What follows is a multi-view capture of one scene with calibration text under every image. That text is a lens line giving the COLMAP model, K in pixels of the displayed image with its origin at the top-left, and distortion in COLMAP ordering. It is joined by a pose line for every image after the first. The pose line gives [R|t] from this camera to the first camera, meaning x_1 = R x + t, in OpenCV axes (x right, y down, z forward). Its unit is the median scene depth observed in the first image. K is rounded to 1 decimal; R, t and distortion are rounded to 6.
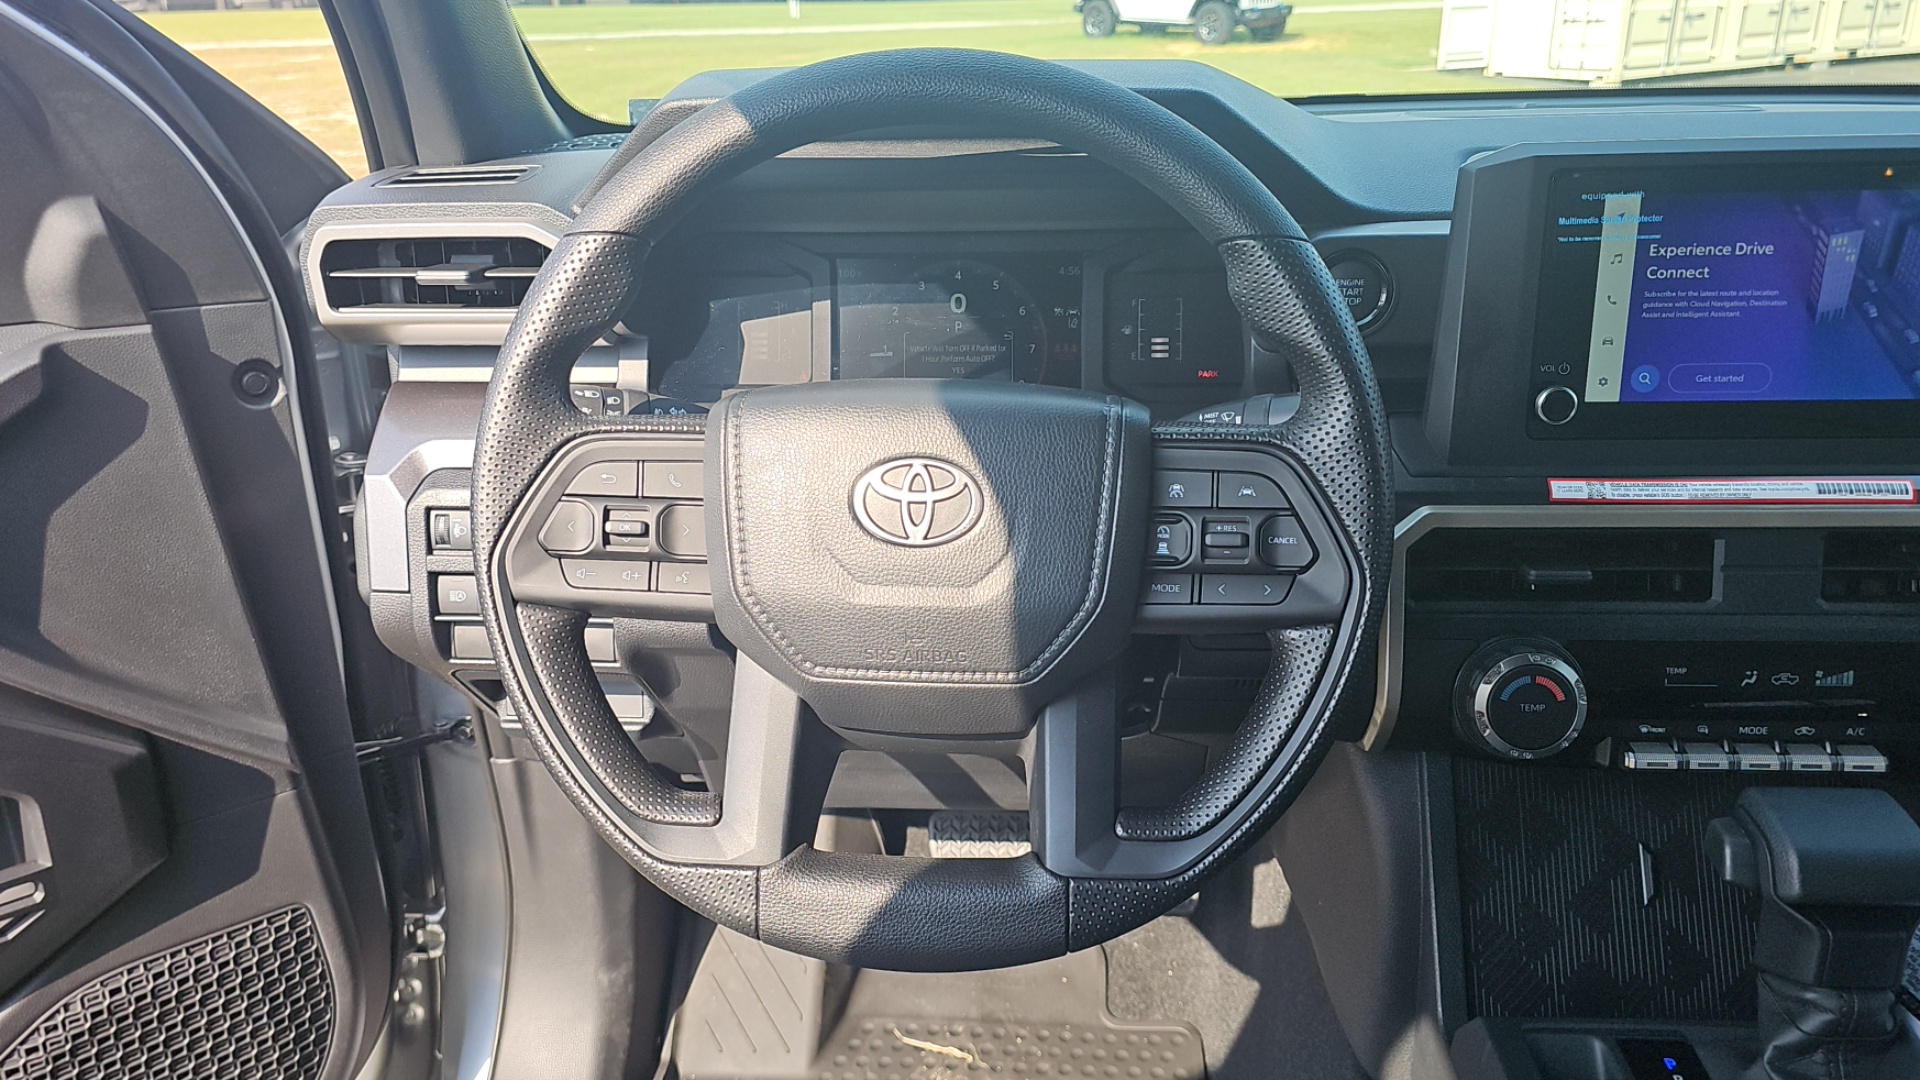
lens RADIAL K [[1418.2, 0, 977.6], [0, 1418.2, 508.4], [0, 0, 1]] dist [0.055649, -0.064062]
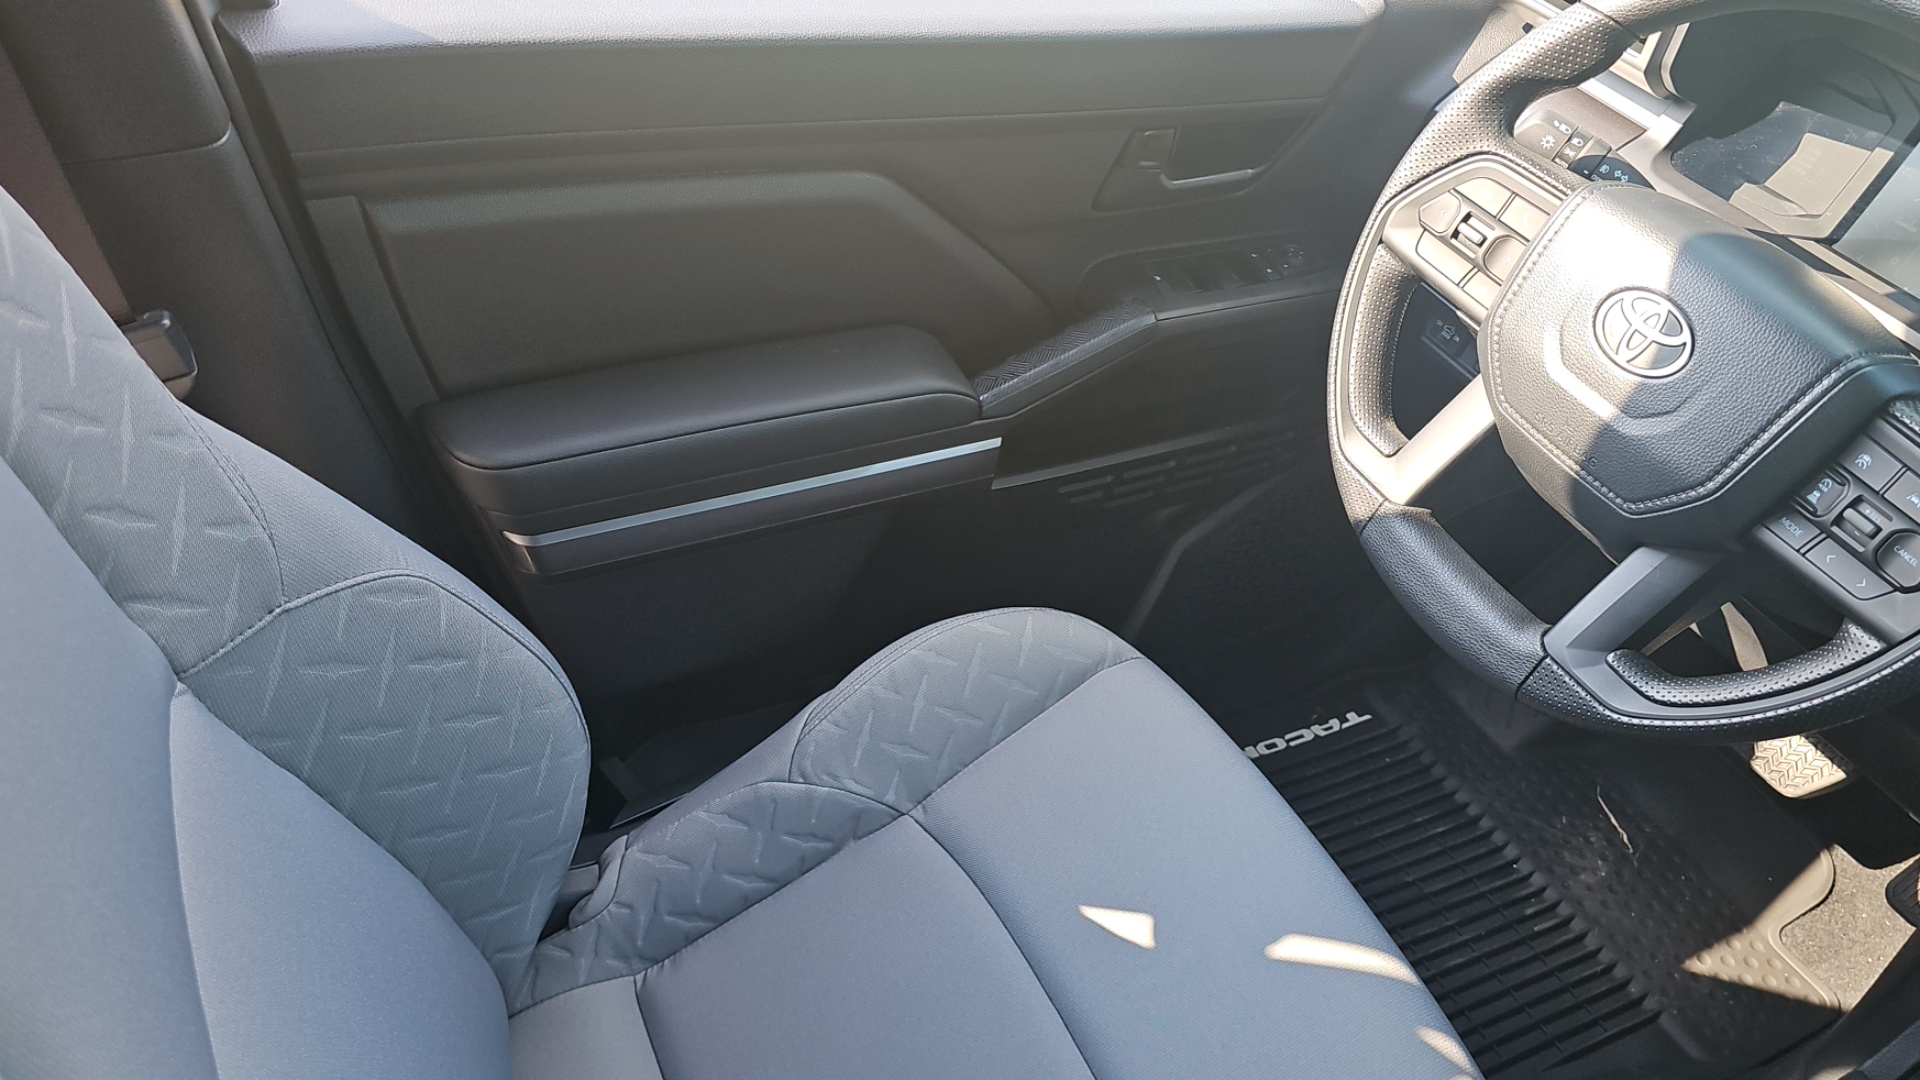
lens RADIAL K [[1418.2, 0, 963.7], [0, 1418.2, 522.9], [0, 0, 1]] dist [0.055649, -0.064062]
pose [[0.512281, 0.621354, -0.592864, 0.444322], [-0.426244, 0.783252, 0.452584, -0.168808], [0.745577, 0.020854, 0.666093, -0.208240]]
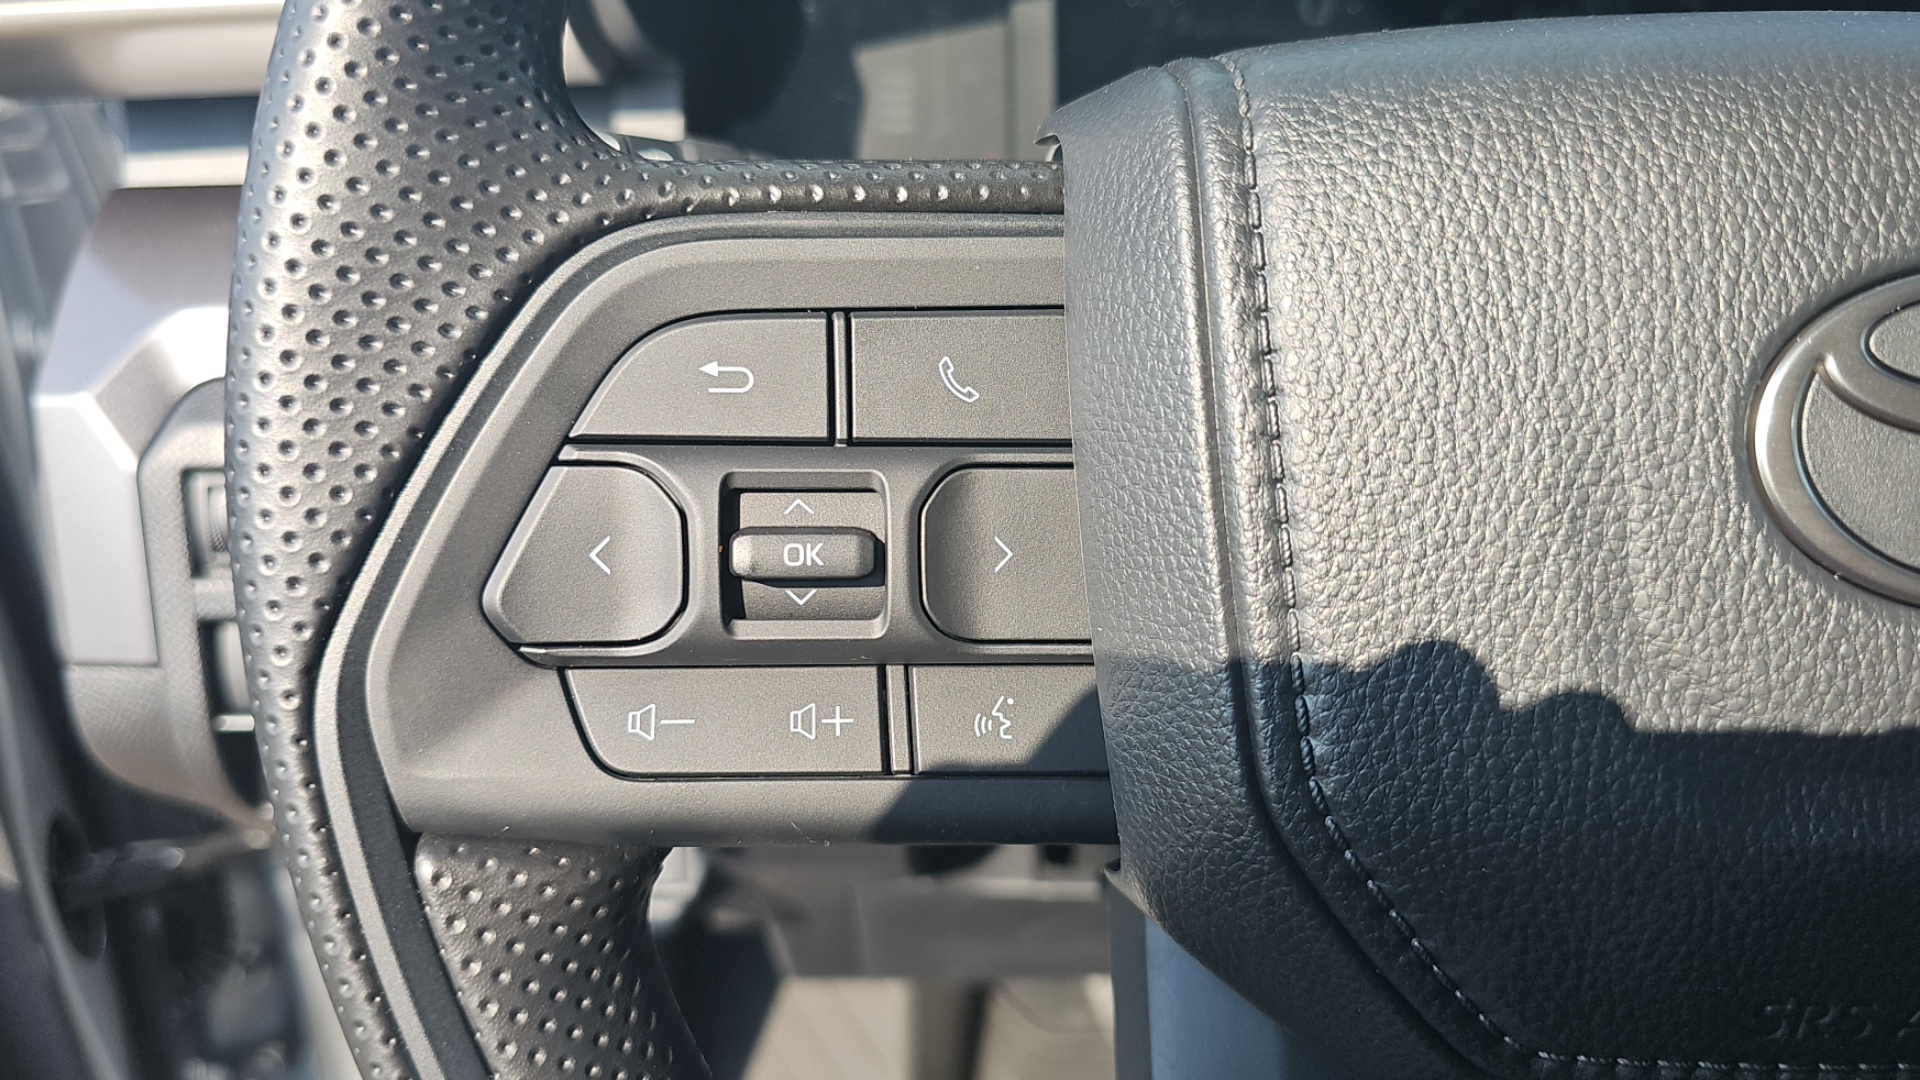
lens RADIAL K [[1418.2, 0, 931.6], [0, 1418.2, 527.6], [0, 0, 1]] dist [0.055649, -0.064062]
pose [[0.998680, -0.026792, 0.043829, -0.228868], [0.023672, 0.997249, 0.070239, -0.010226], [-0.045590, -0.069109, 0.996567, 0.708441]]
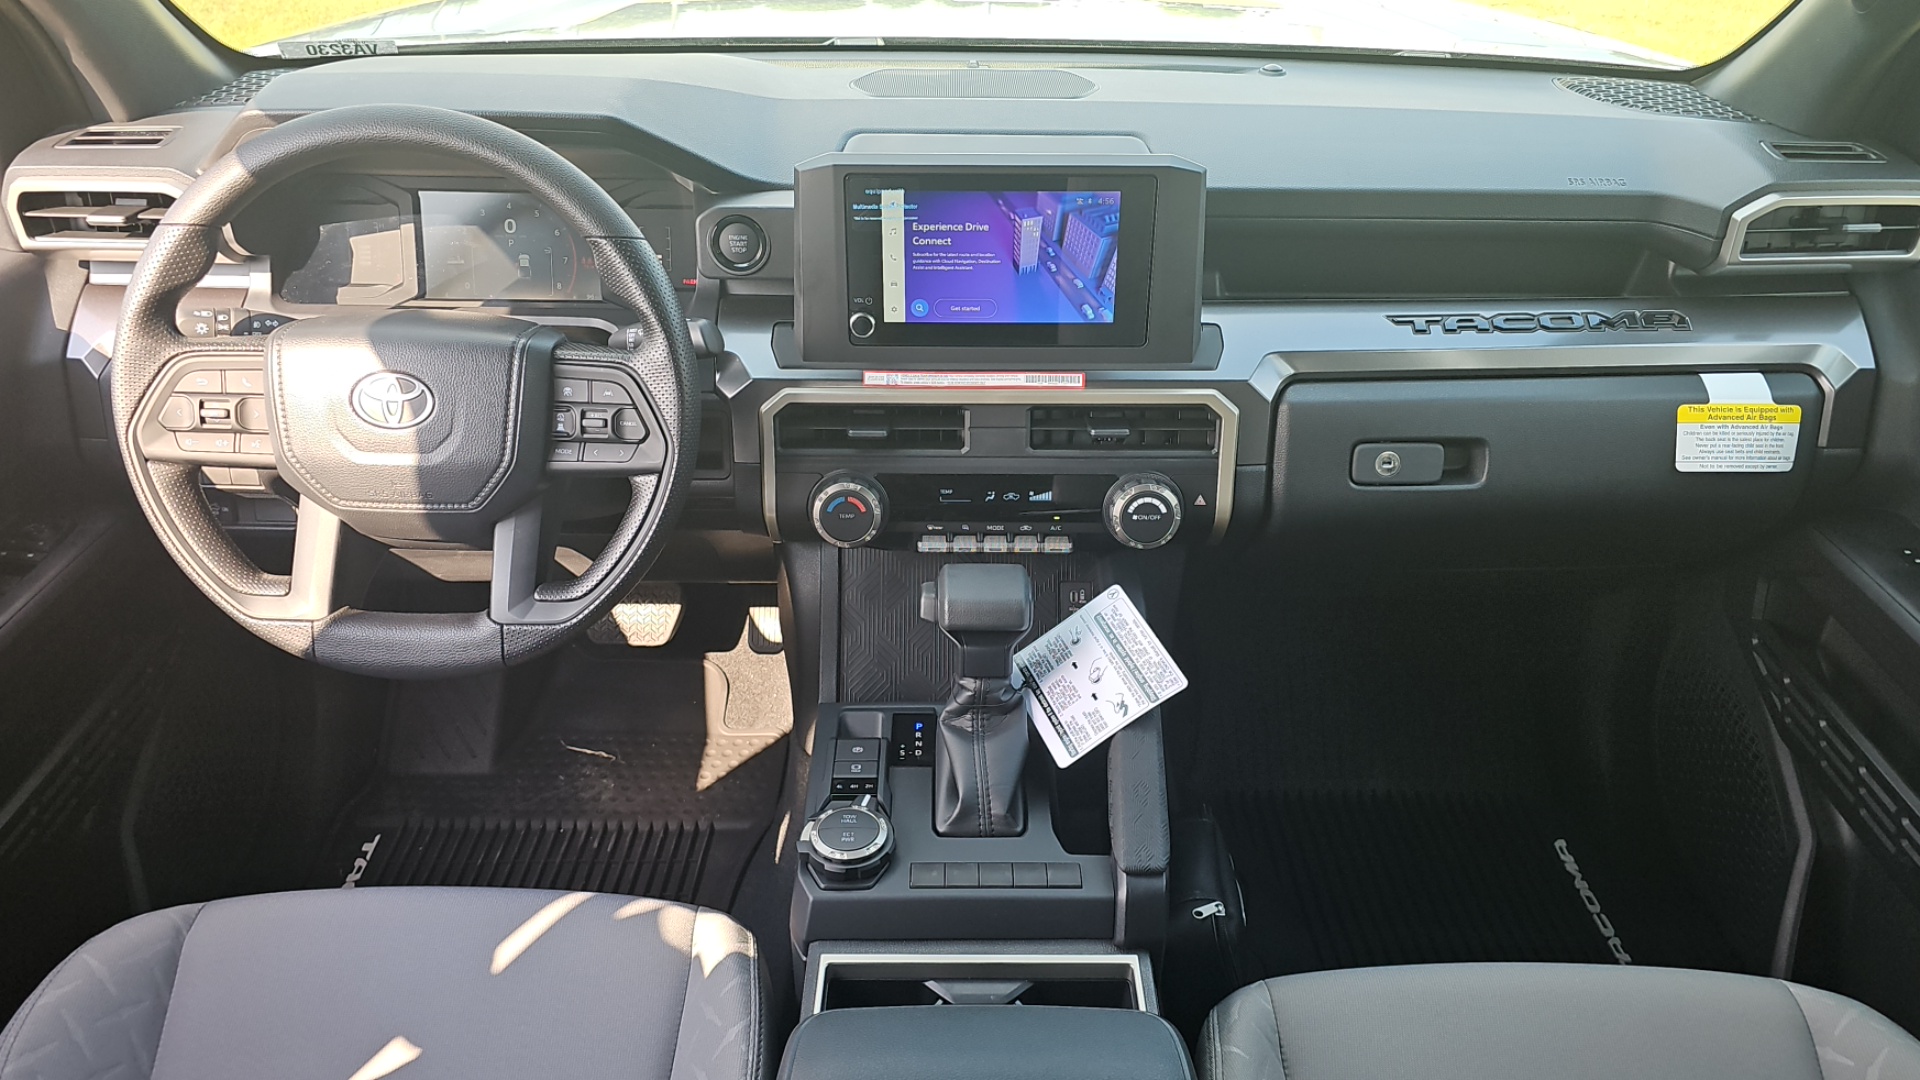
lens RADIAL K [[1418.2, 0, 978.0], [0, 1418.2, 515.0], [0, 0, 1]] dist [0.055649, -0.064062]
pose [[0.996700, -0.006352, 0.080925, 0.458790], [-0.007257, 0.985970, 0.166763, -0.143426], [-0.080849, -0.166800, 0.982670, -0.641045]]
